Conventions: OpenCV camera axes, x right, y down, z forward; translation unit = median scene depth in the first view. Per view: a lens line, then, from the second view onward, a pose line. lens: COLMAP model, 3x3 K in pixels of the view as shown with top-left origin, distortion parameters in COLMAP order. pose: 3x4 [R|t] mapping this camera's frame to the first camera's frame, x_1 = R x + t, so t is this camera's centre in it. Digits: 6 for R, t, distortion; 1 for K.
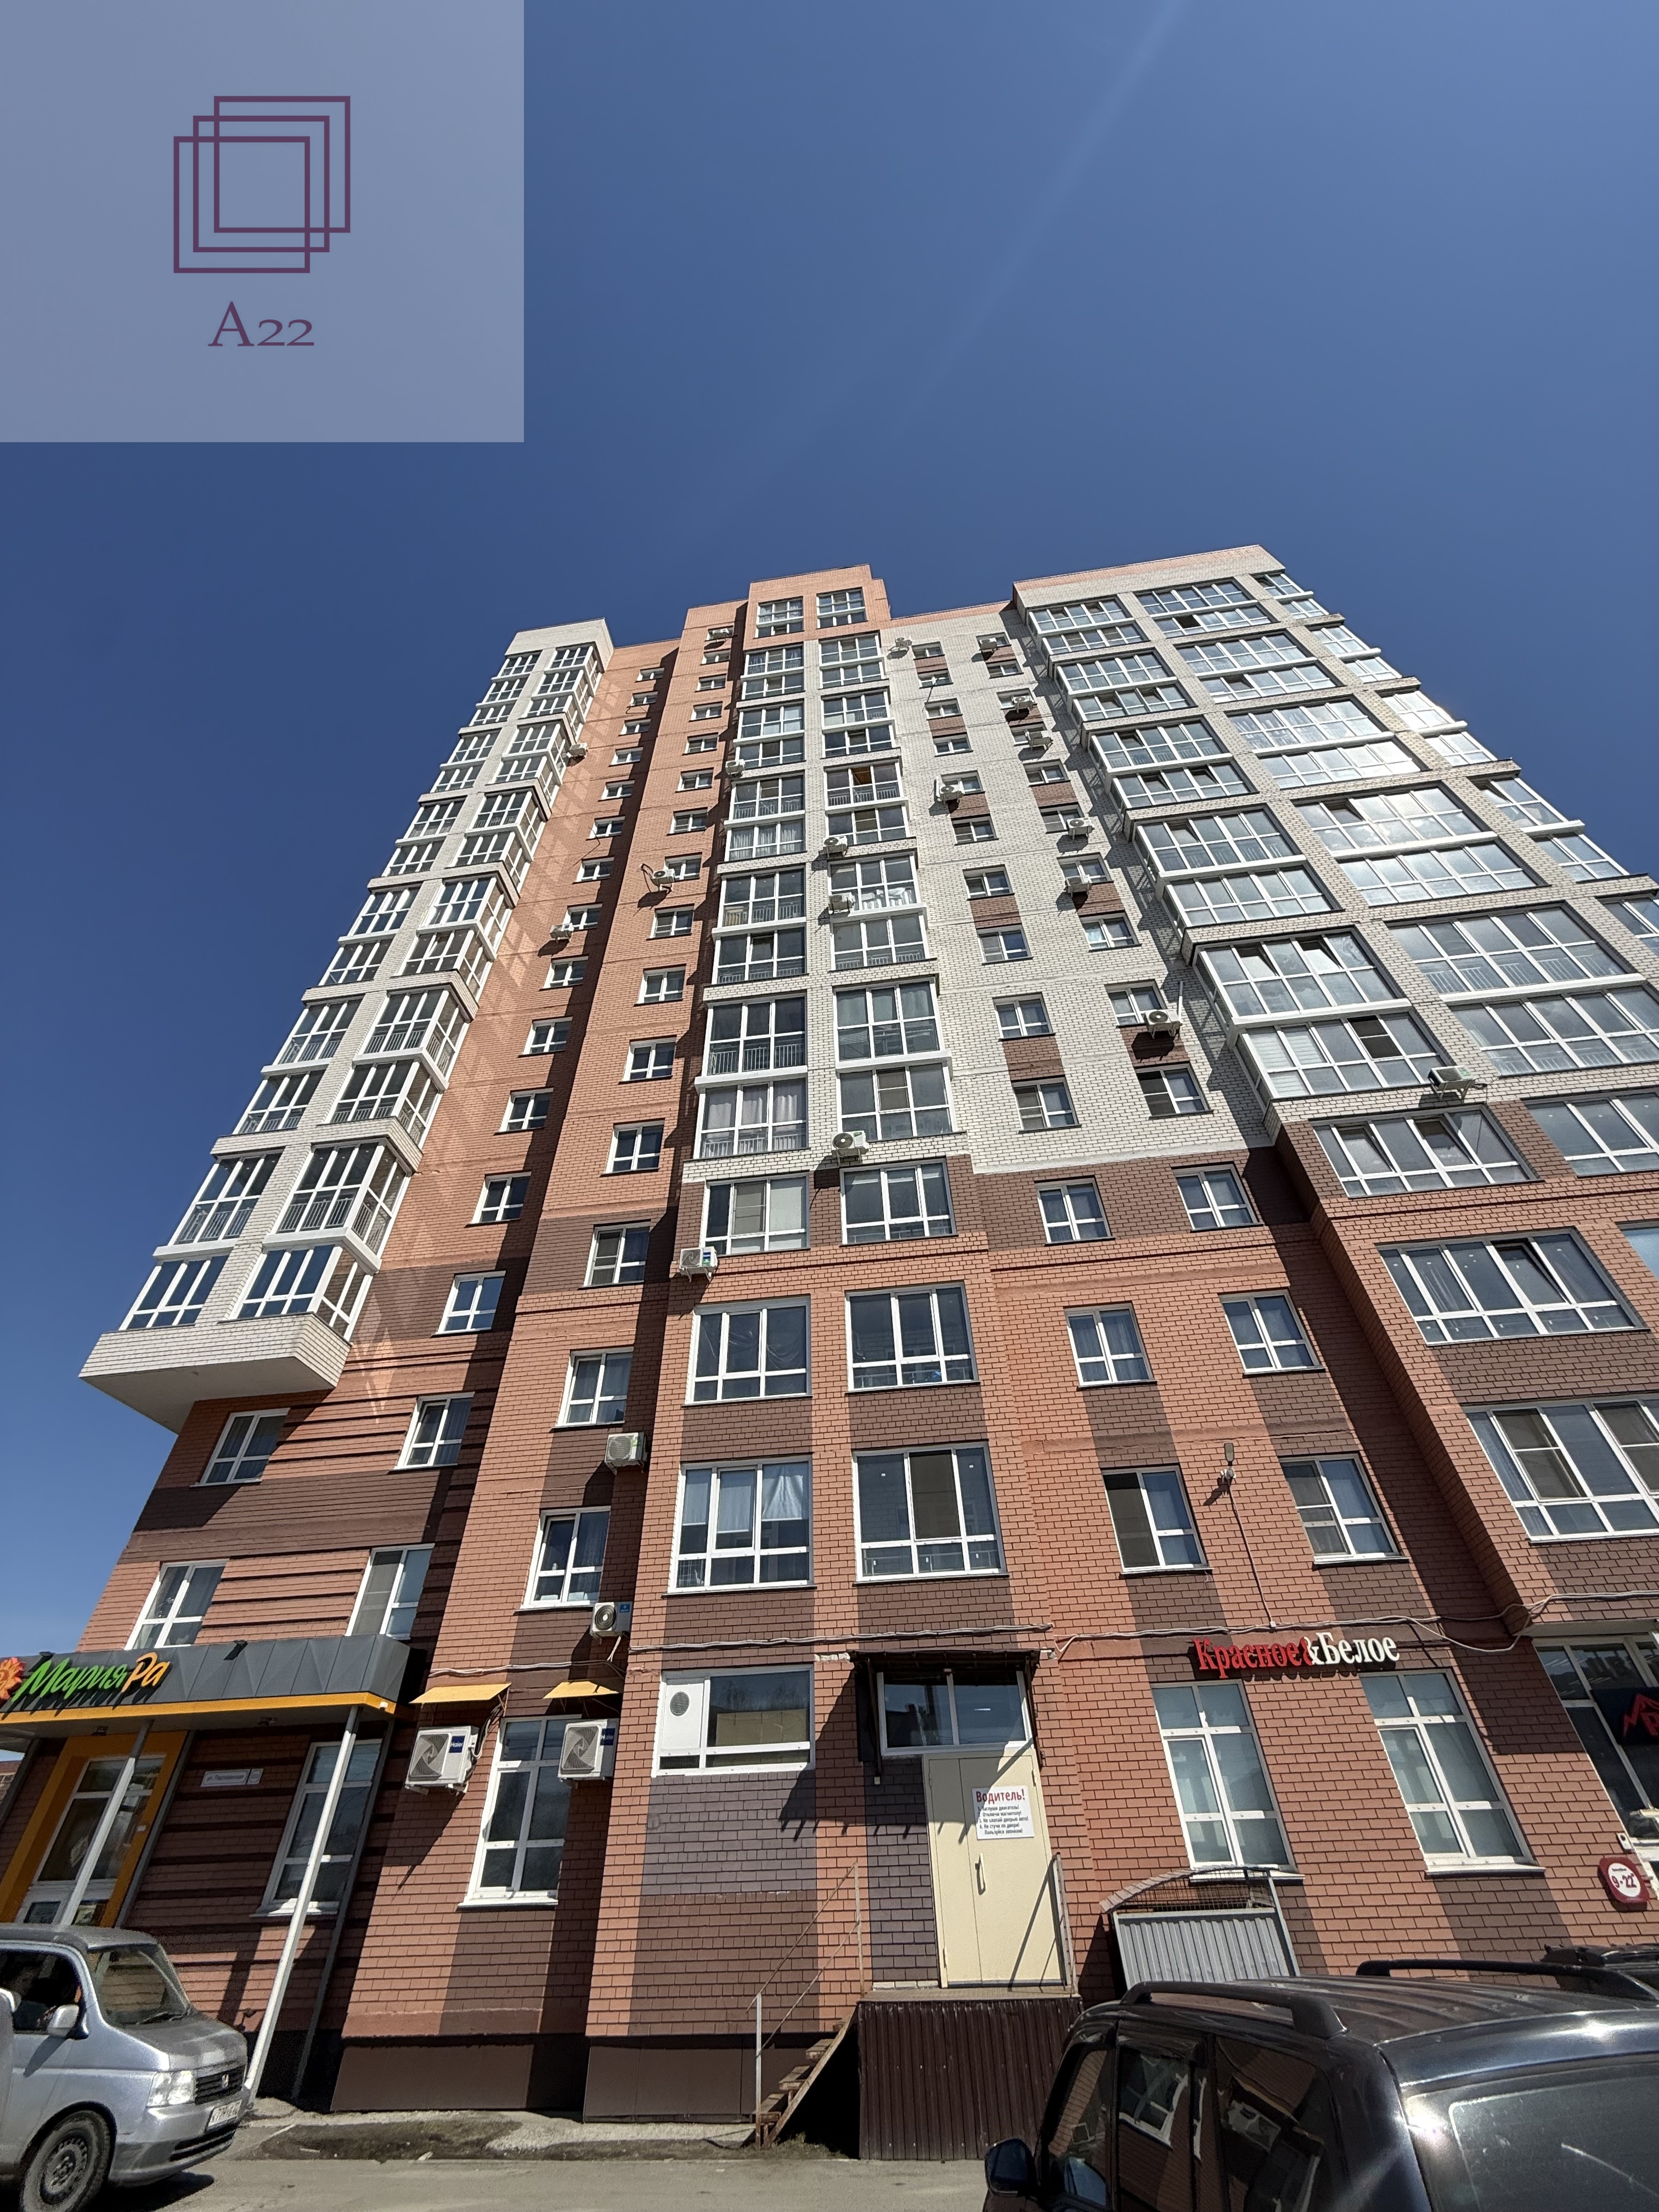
lens RADIAL K [[880.5, 0, 829.5], [0, 880.5, 1106.0], [0, 0, 1]] dist [0.000699, 0.000688]
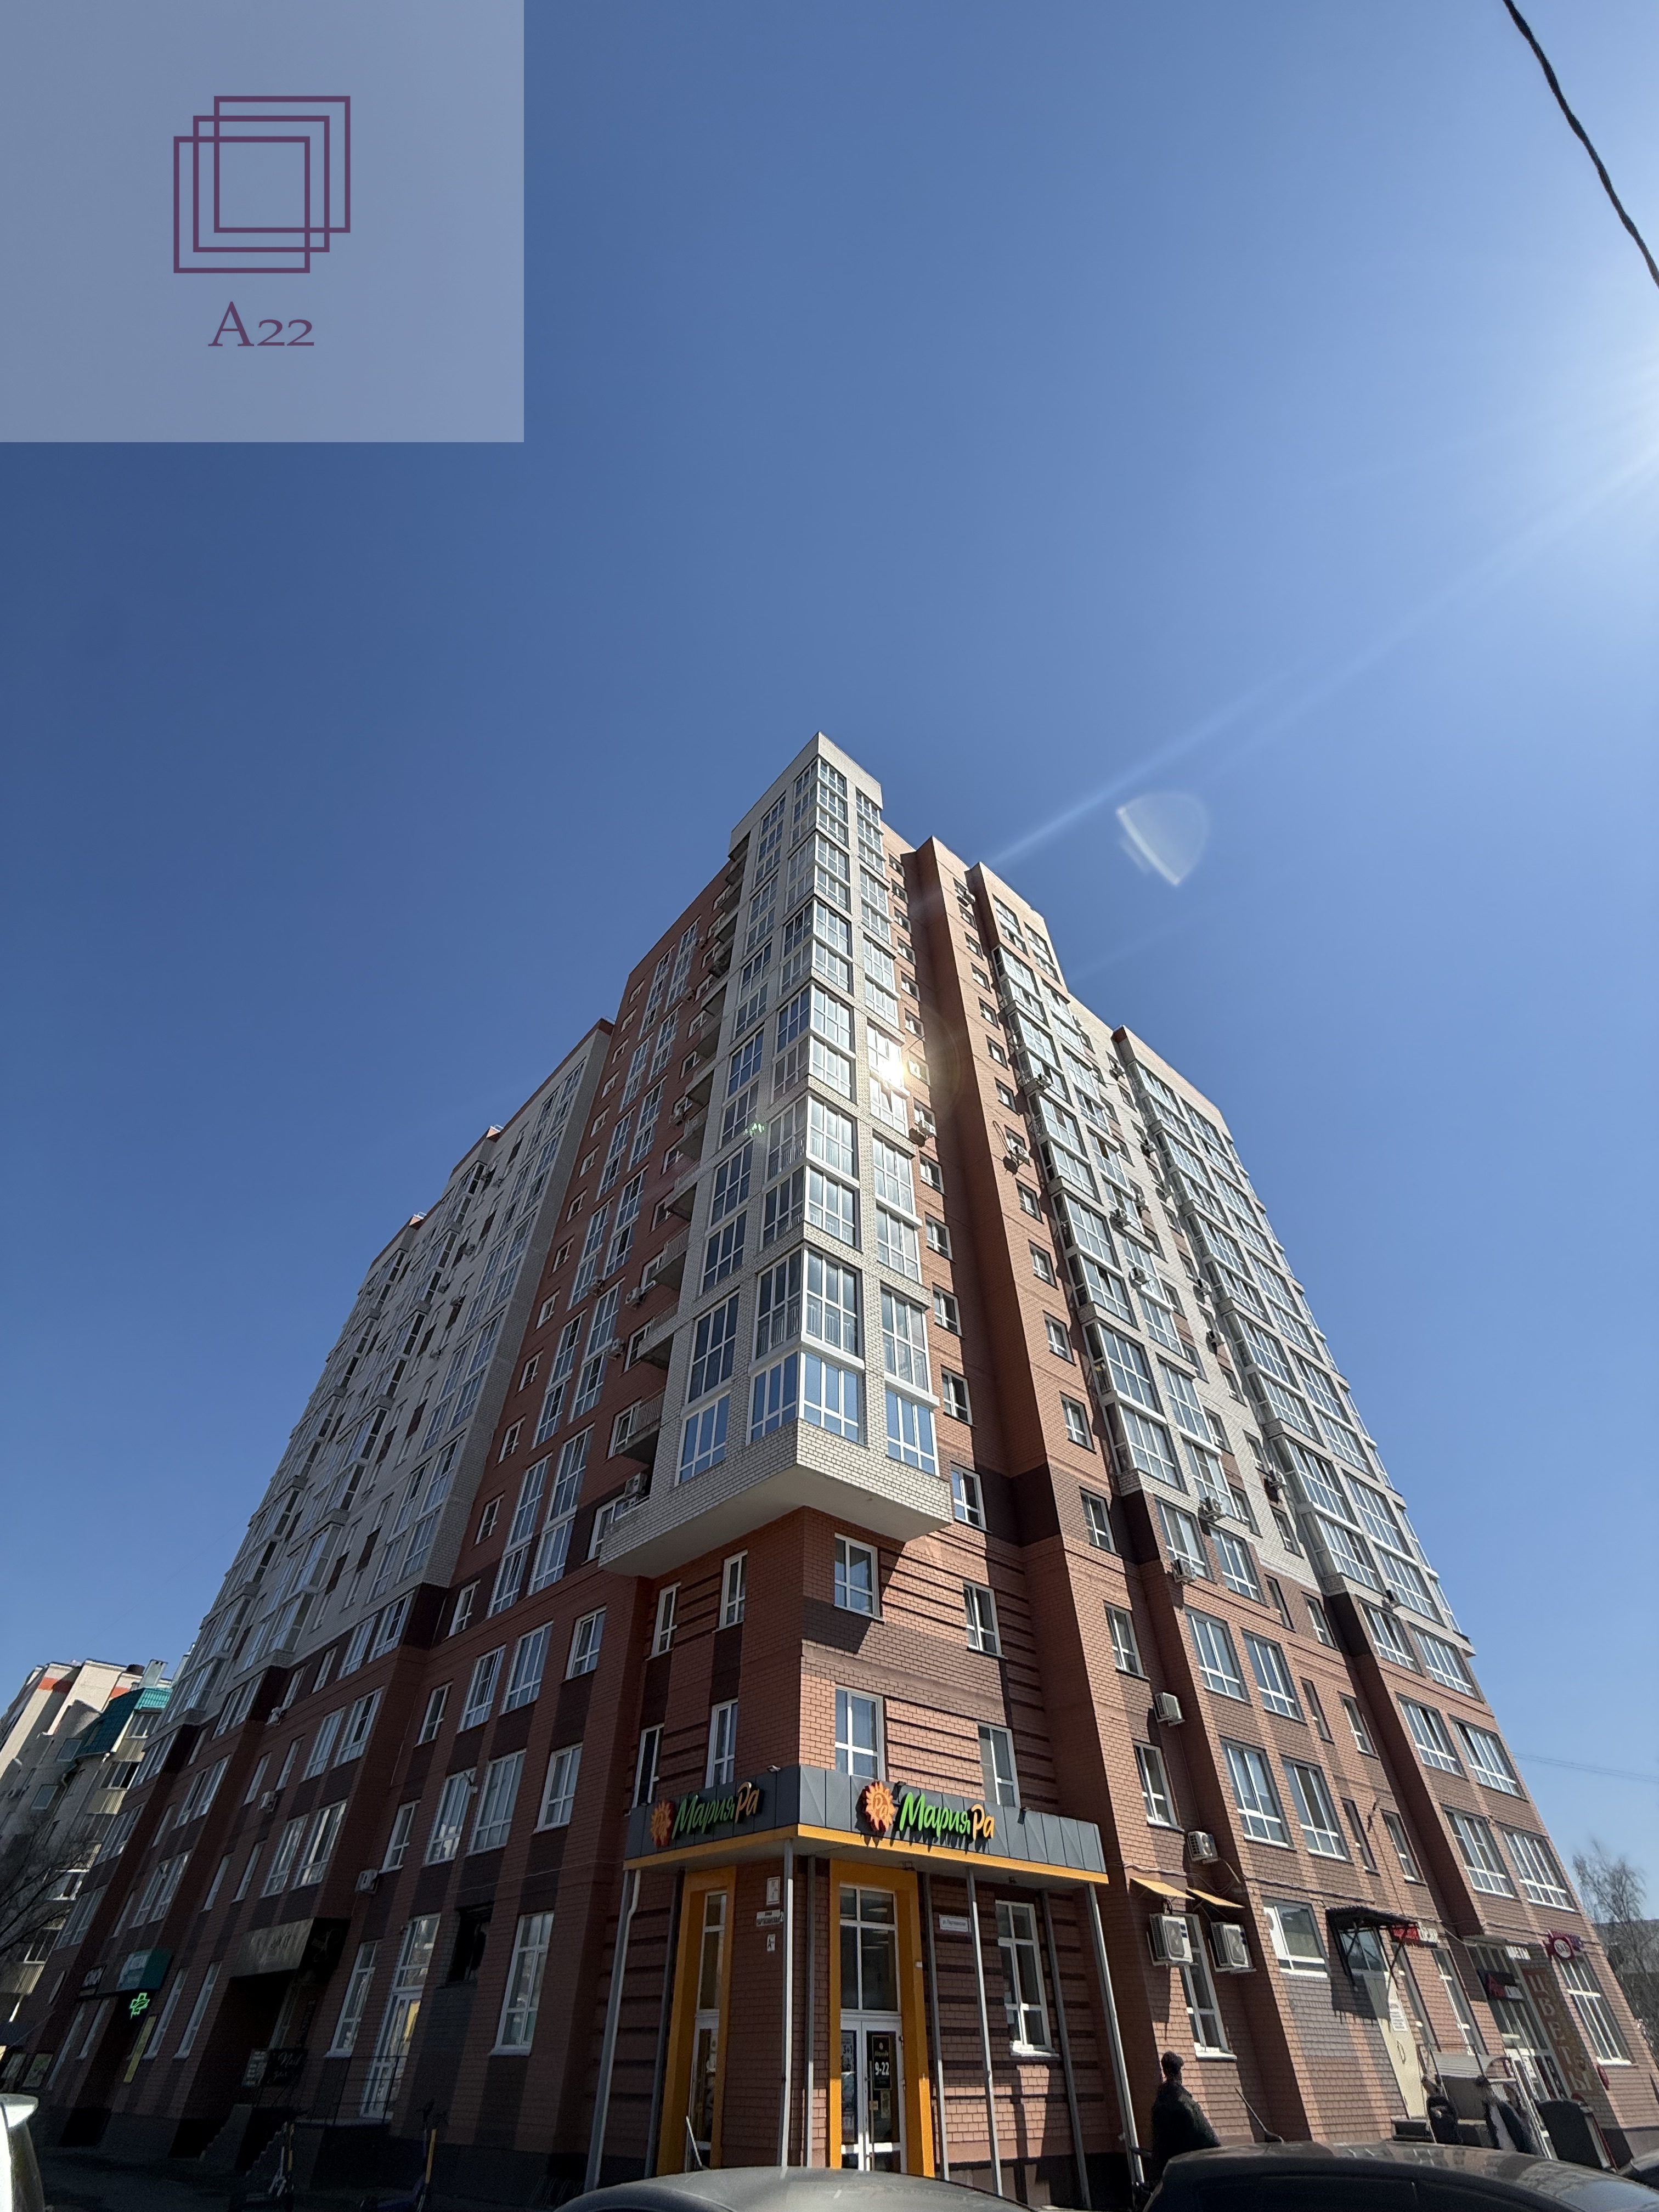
lens RADIAL K [[880.5, 0, 829.5], [0, 880.5, 1106.0], [0, 0, 1]] dist [0.000699, 0.000688]
pose [[0.653316, 0.572867, 0.494975, -1.669696], [-0.526430, 0.813608, -0.246807, 0.218927], [-0.544104, -0.099327, 0.833118, 0.194407]]
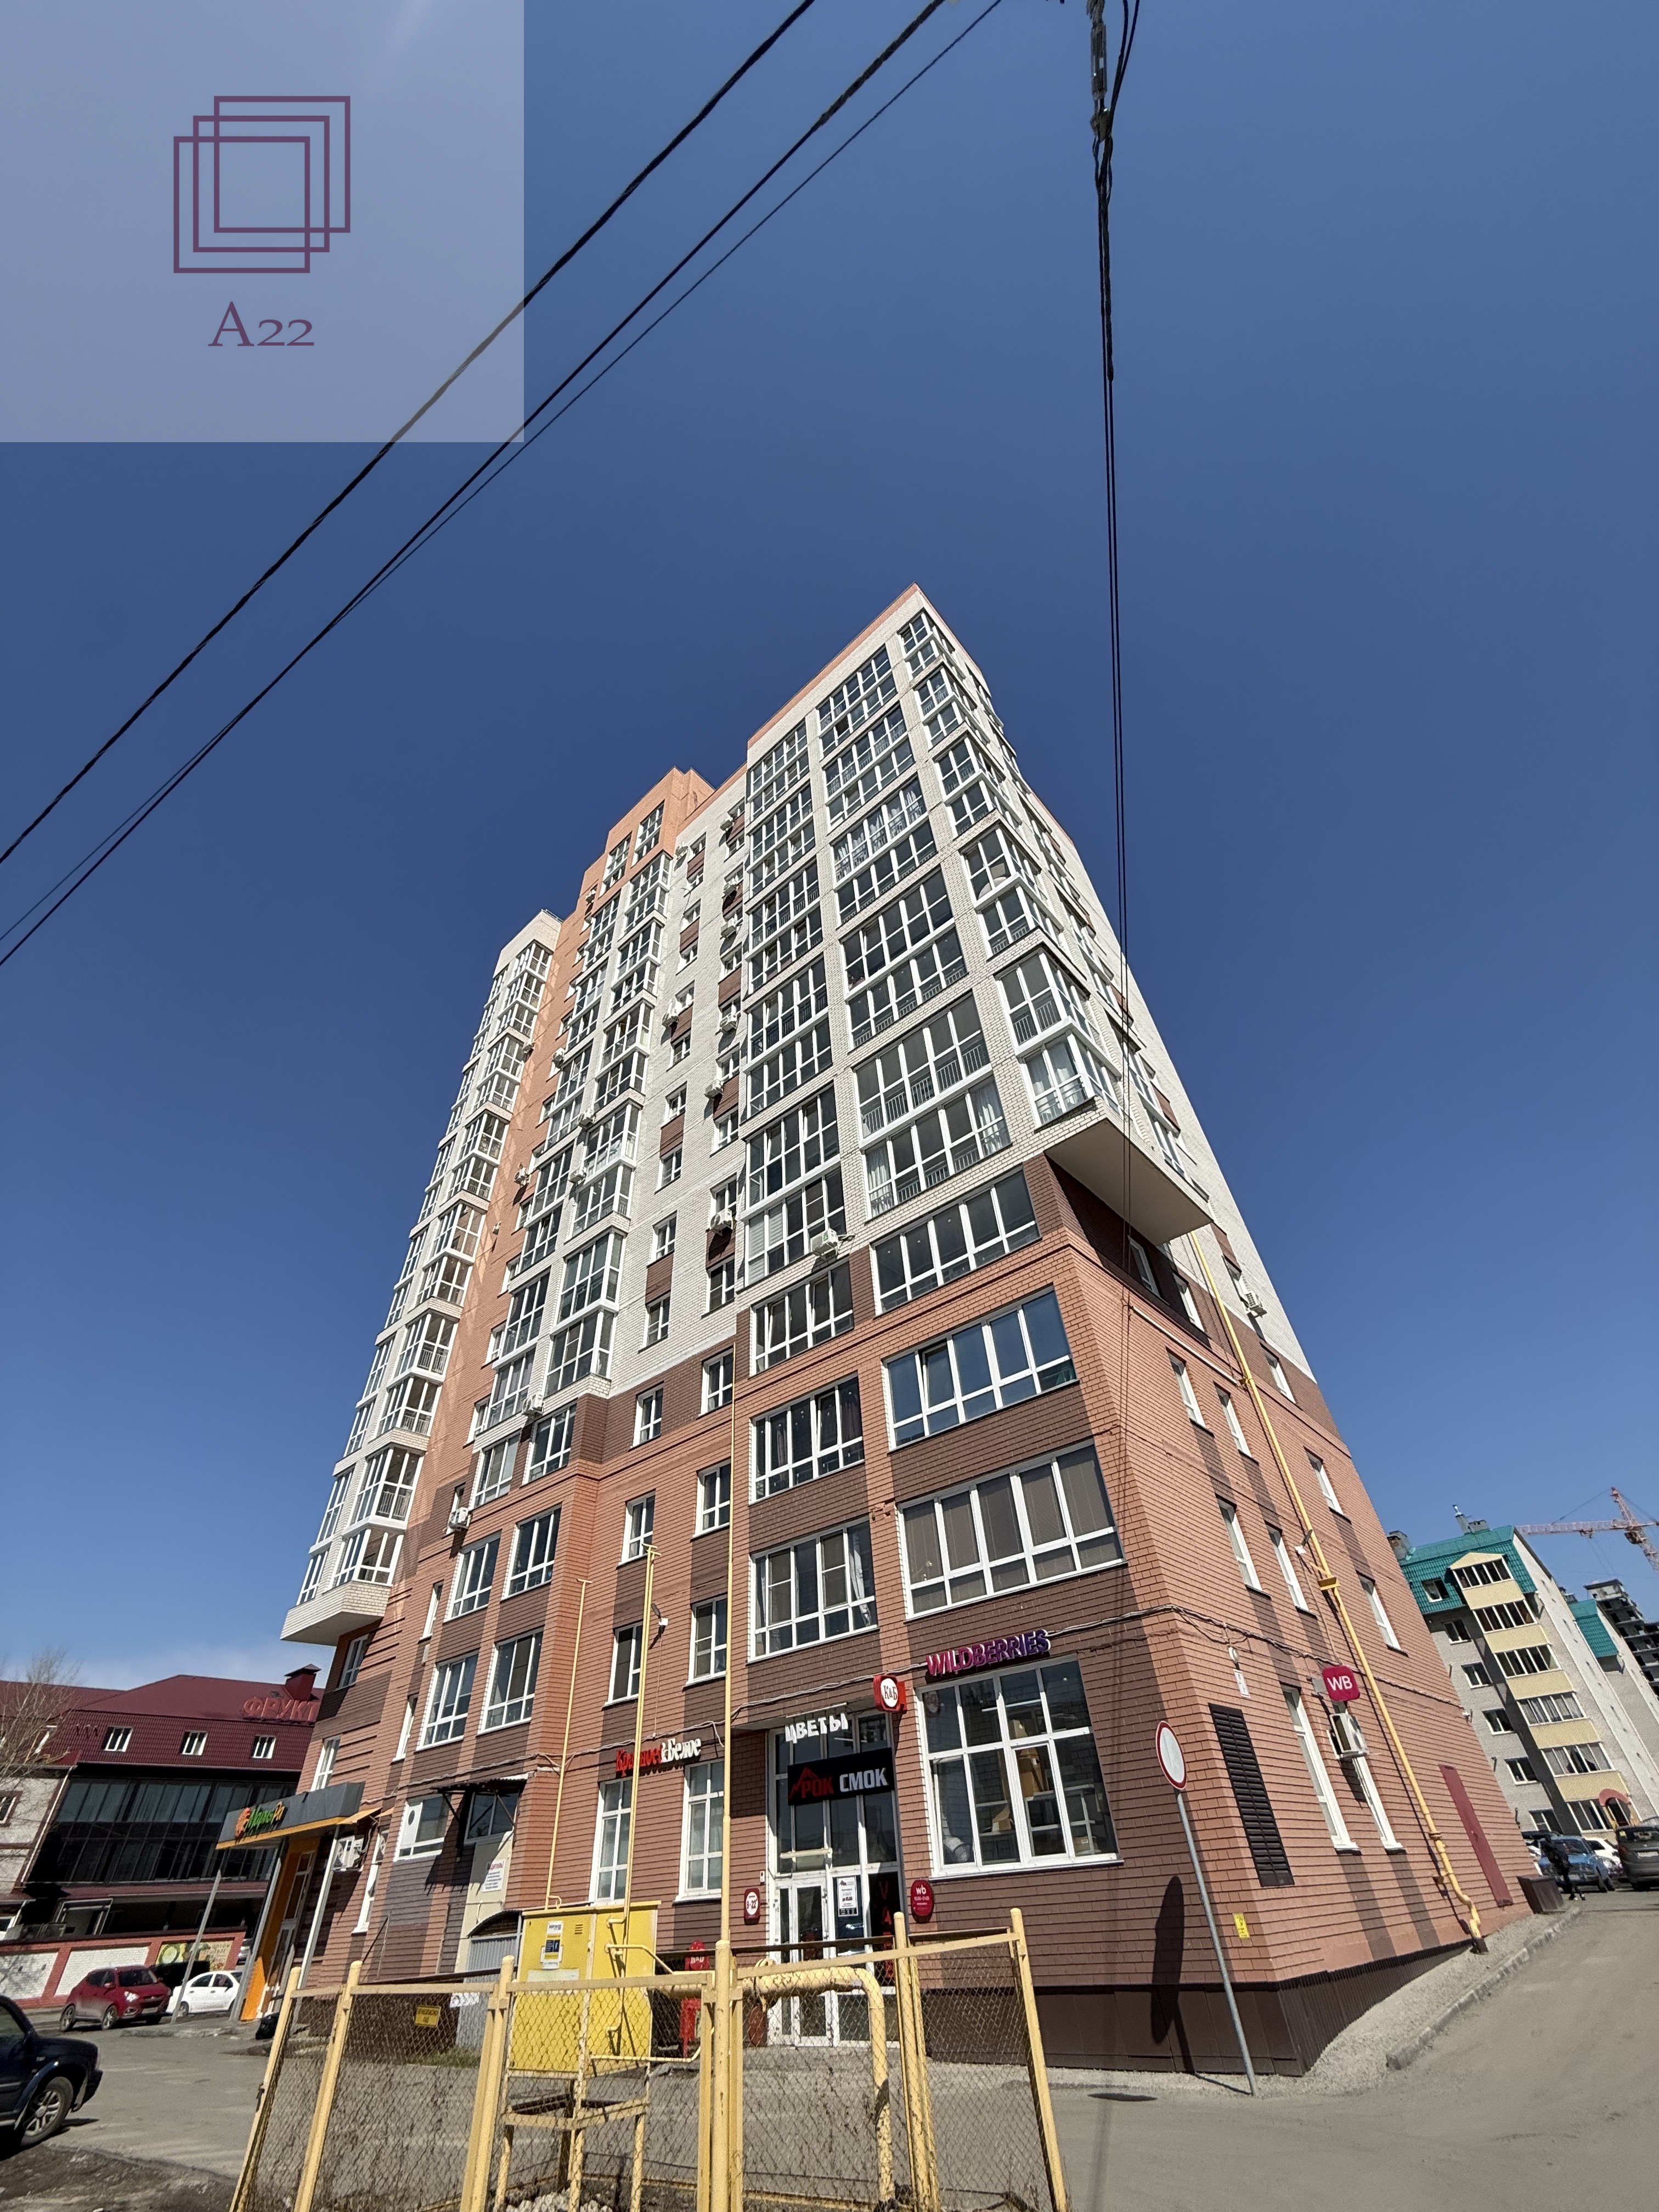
lens RADIAL K [[879.8, 0, 828.3], [0, 879.8, 1096.4], [0, 0, 1]] dist [0.002005, -0.000261]
pose [[0.825464, -0.399864, -0.398394, 1.336616], [0.409910, 0.909884, -0.063917, -0.141697], [0.388050, -0.110544, 0.914985, -0.108457]]
